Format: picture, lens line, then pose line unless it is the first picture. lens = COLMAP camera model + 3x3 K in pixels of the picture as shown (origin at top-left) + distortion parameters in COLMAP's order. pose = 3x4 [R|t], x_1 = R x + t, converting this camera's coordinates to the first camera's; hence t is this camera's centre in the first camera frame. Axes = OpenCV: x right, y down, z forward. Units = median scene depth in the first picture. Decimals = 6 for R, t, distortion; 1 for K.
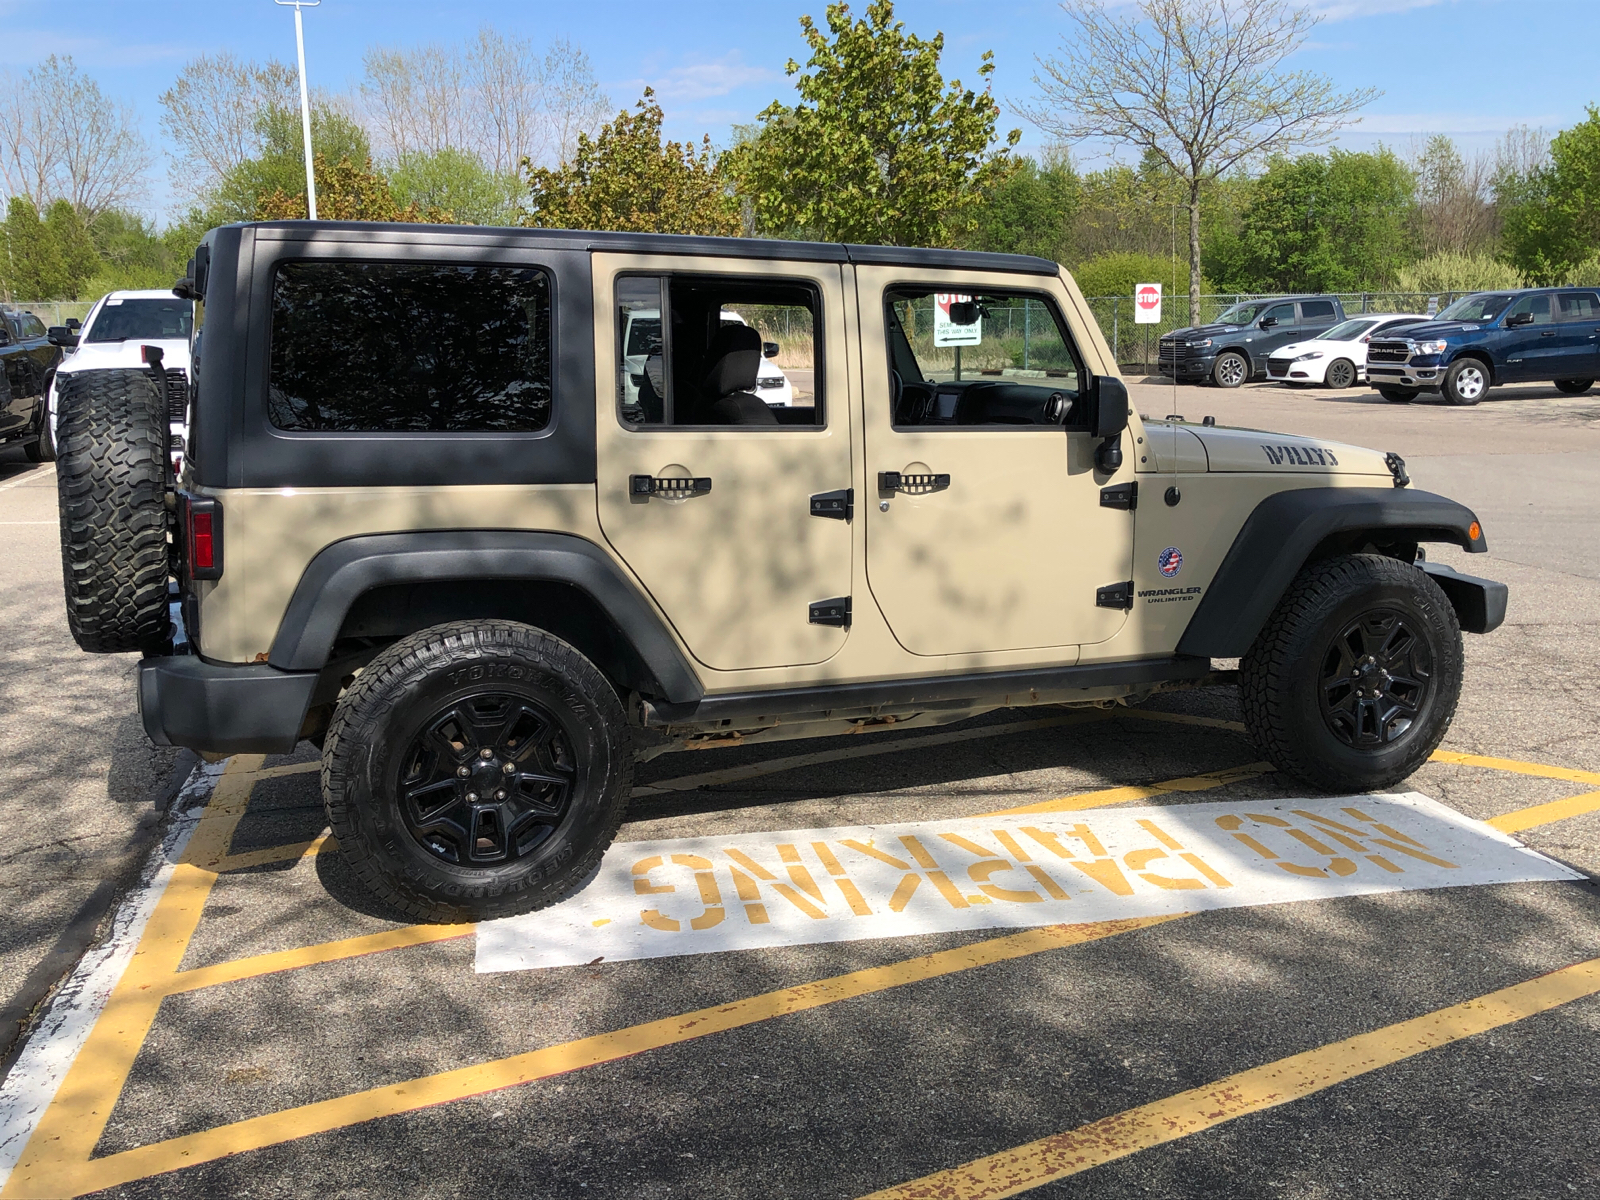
lens RADIAL K [[1581.7, 0, 798.0], [0, 1581.7, 603.3], [0, 0, 1]] dist [0.021562, 0.000000]
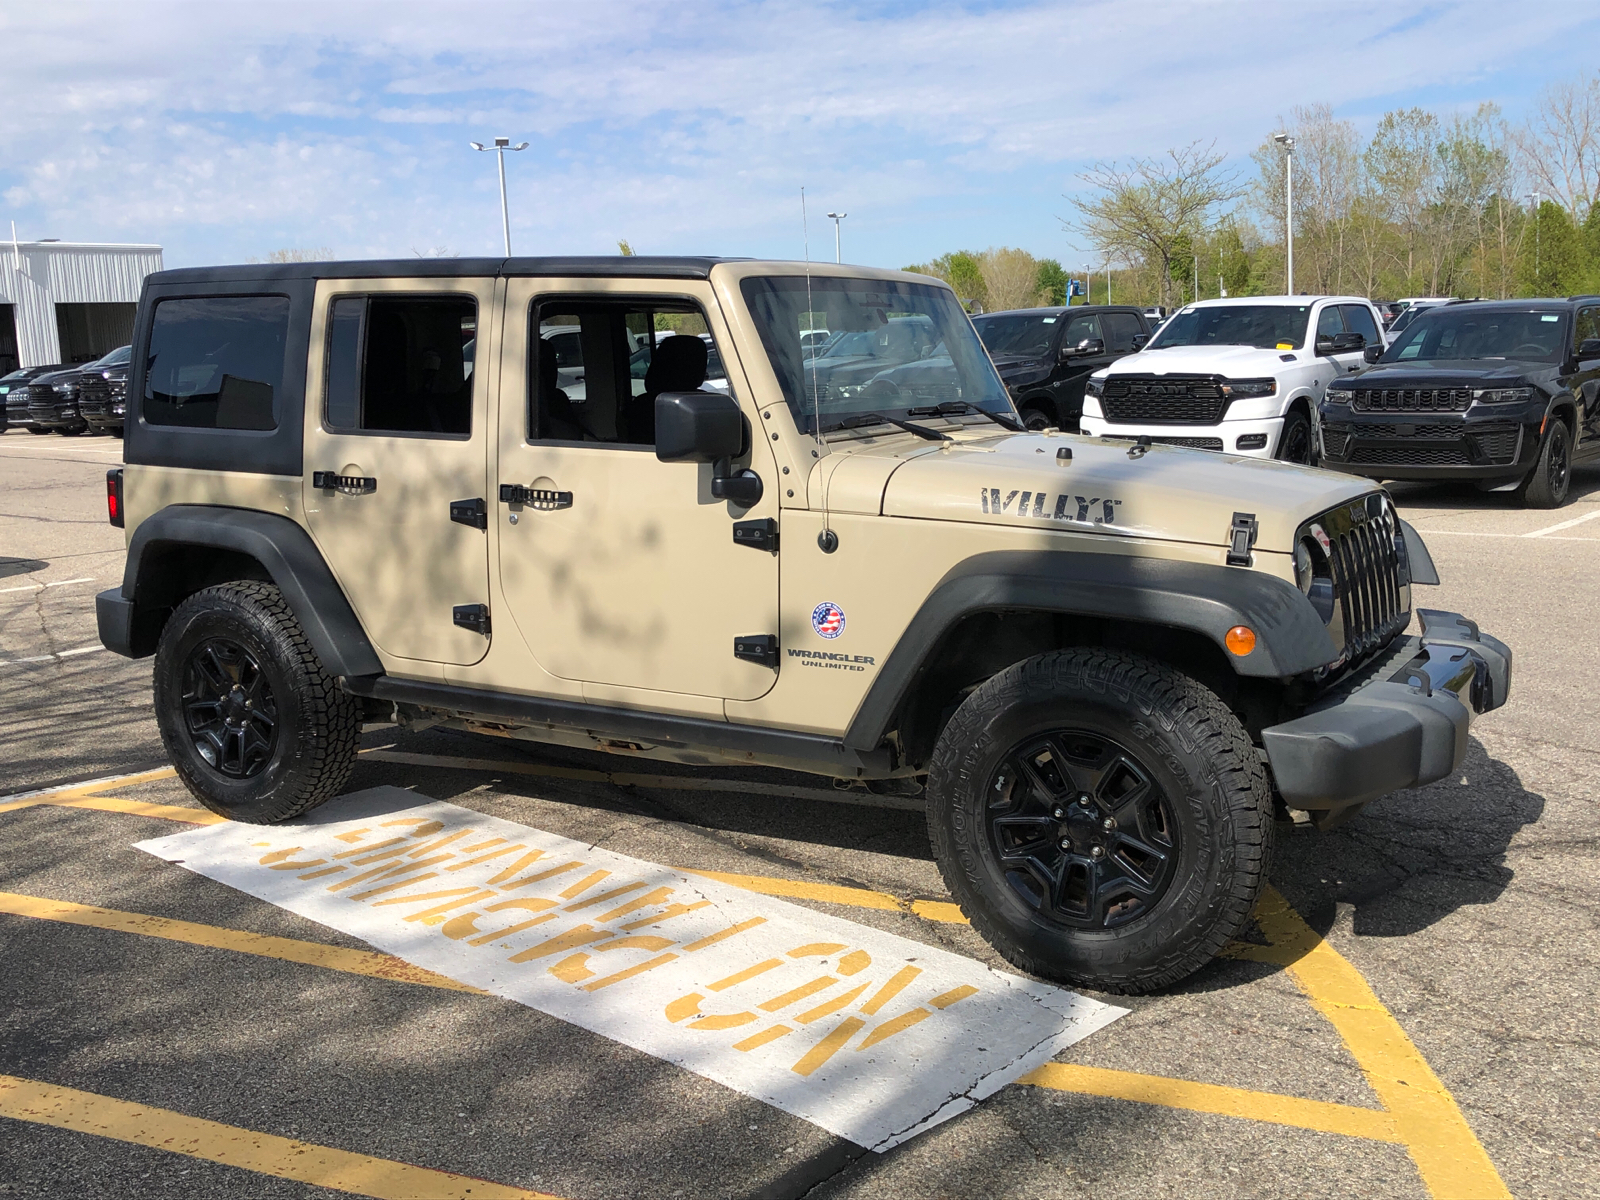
lens RADIAL K [[1581.7, 0, 799.0], [0, 1581.7, 604.3], [0, 0, 1]] dist [0.021562, 0.000000]
pose [[0.599388, 0.120295, -0.791368, 0.865688], [-0.120437, 0.990942, 0.059412, -0.080483], [0.791346, 0.059699, 0.608447, 0.485690]]
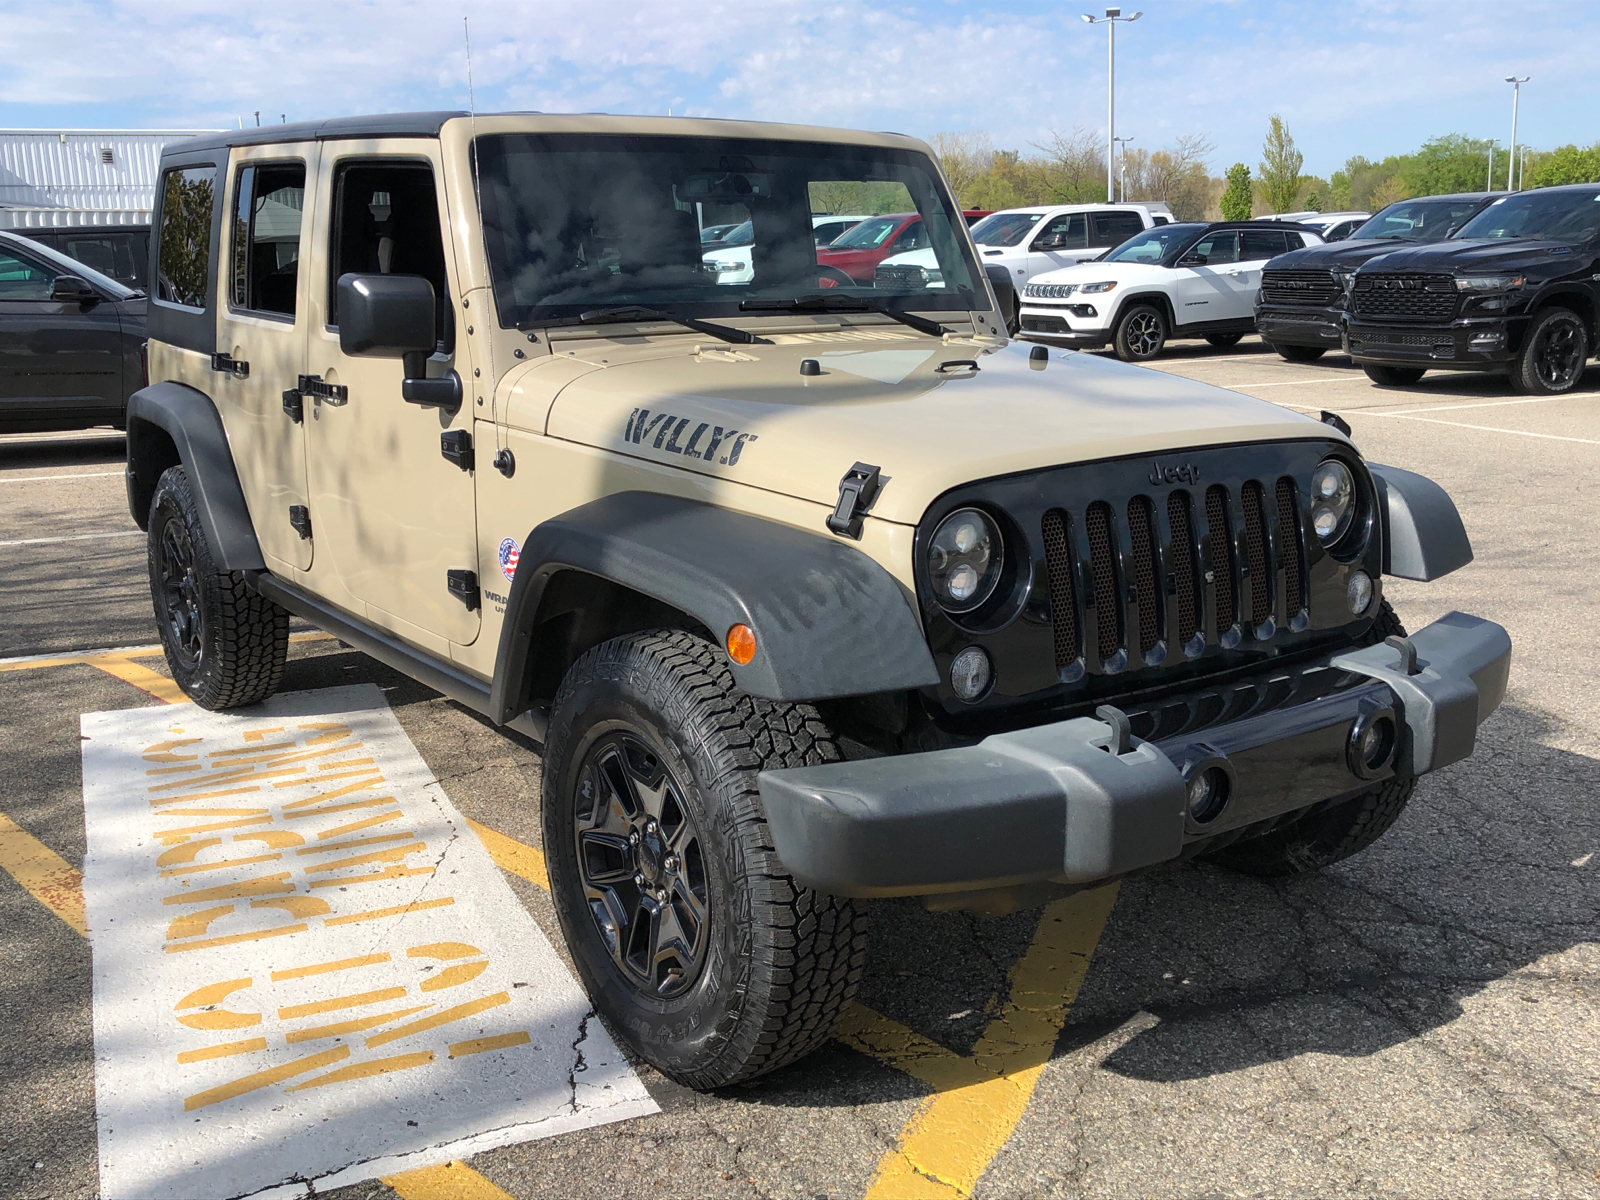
lens RADIAL K [[1581.7, 0, 801.2], [0, 1581.7, 604.8], [0, 0, 1]] dist [0.021562, 0.000000]
pose [[0.236637, 0.219546, -0.946468, 0.898054], [-0.159227, 0.969728, 0.185131, -0.150498], [0.958462, 0.106895, 0.264431, 0.936100]]
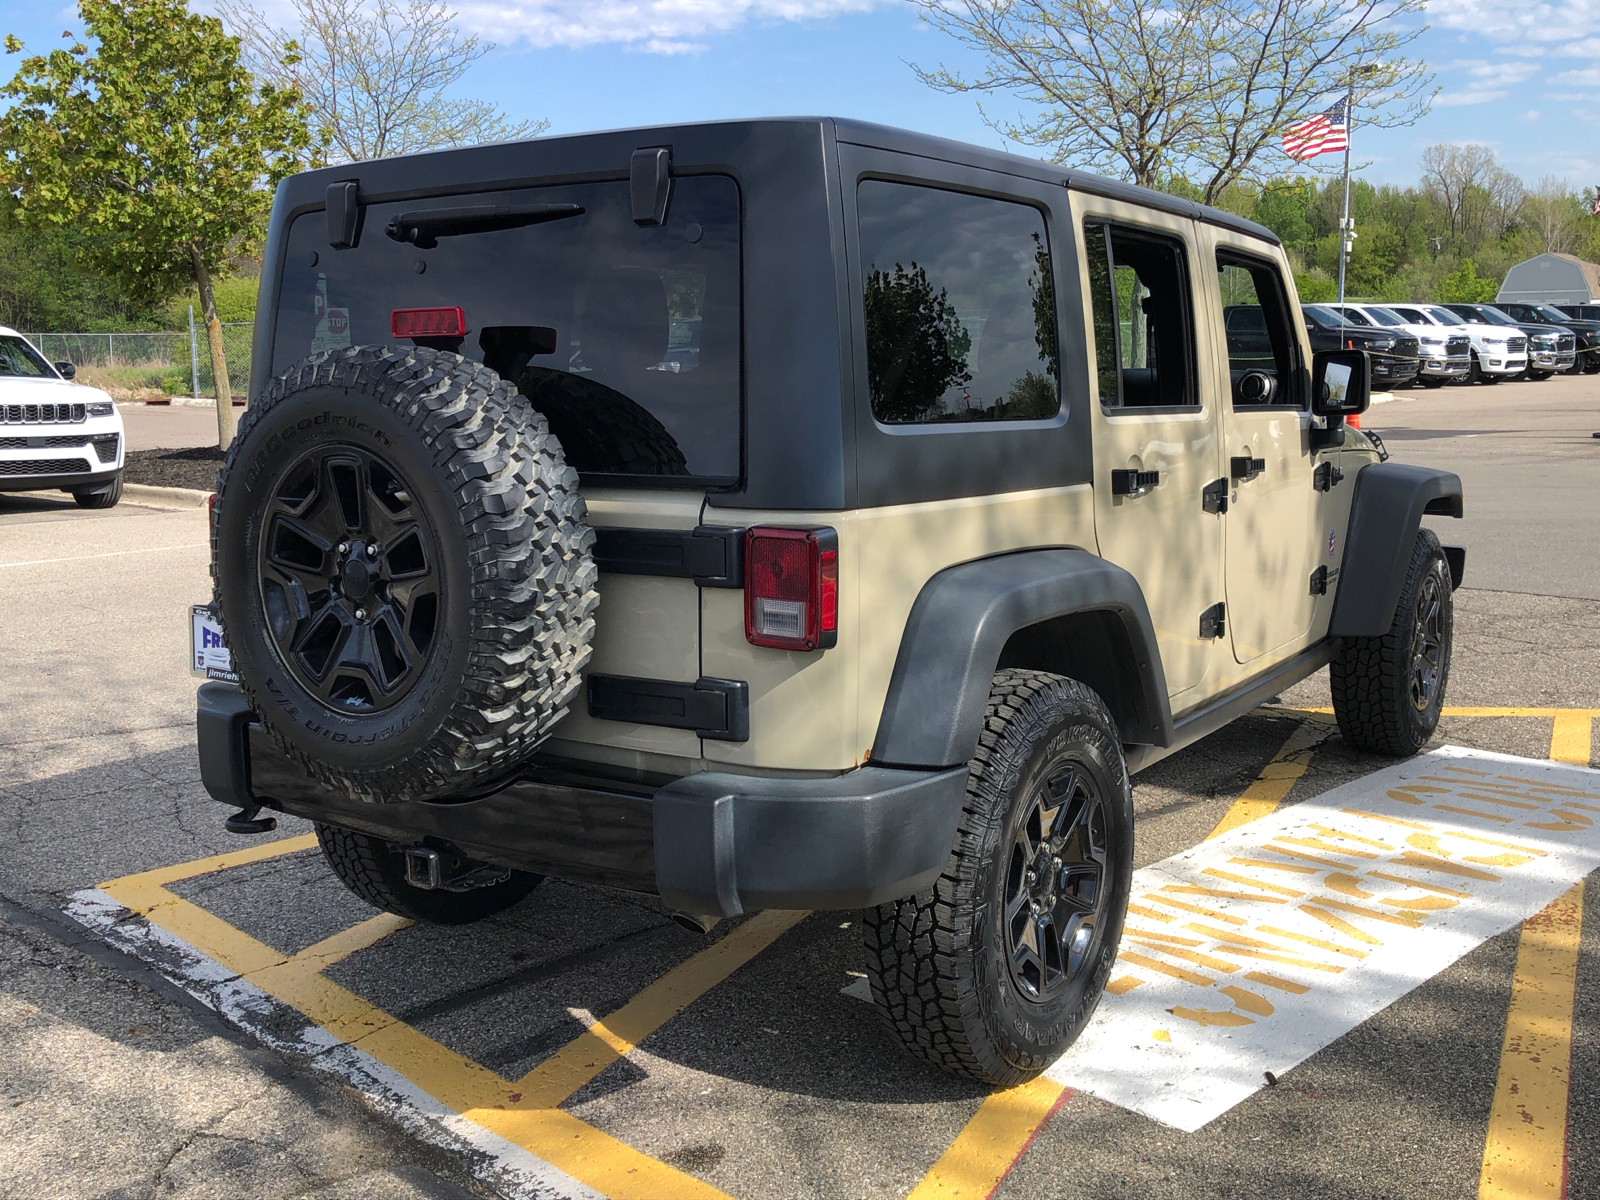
lens RADIAL K [[1581.7, 0, 793.5], [0, 1581.7, 608.5], [0, 0, 1]] dist [0.021562, 0.000000]
pose [[0.839429, -0.093792, 0.535314, -0.569203], [0.102541, 0.994638, 0.013475, -0.032432], [-0.533708, 0.043580, 0.844545, 0.350985]]
